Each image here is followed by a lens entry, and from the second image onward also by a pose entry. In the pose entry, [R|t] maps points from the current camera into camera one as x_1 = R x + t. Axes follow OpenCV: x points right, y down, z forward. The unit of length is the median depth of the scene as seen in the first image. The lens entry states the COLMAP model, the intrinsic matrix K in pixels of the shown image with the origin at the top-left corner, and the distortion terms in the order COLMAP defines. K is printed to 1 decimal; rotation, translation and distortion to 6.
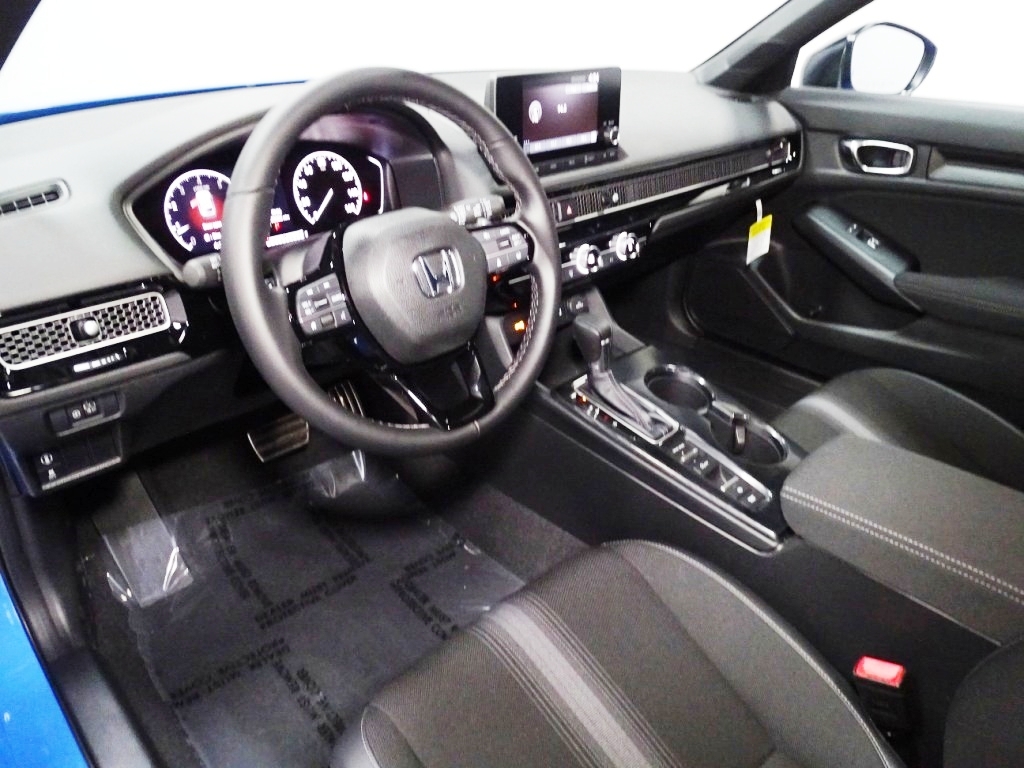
lens RADIAL K [[721.2, 0, 512.0], [0, 721.2, 384.0], [0, 0, 1]] dist [0.000999, 0.000674]
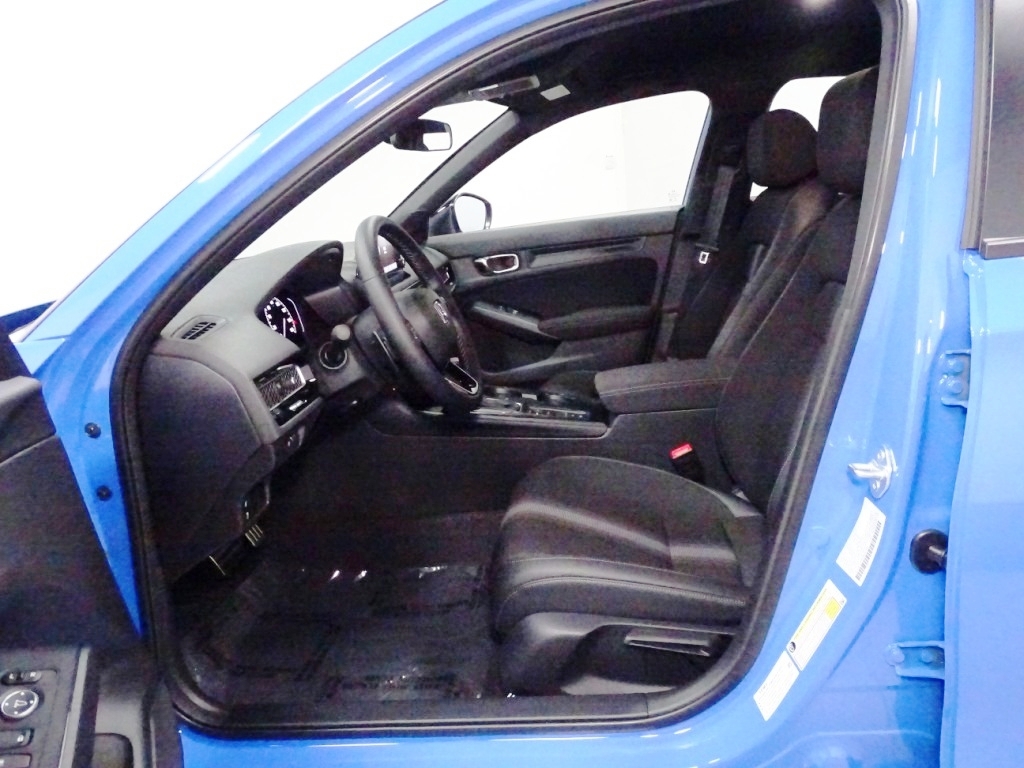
lens RADIAL K [[721.2, 0, 512.0], [0, 721.2, 384.0], [0, 0, 1]] dist [0.000999, 0.000674]
pose [[0.756572, -0.273324, 0.594048, -0.515068], [0.420562, 0.899027, -0.121976, 0.143434], [-0.500726, 0.342118, 0.795128, -0.225010]]
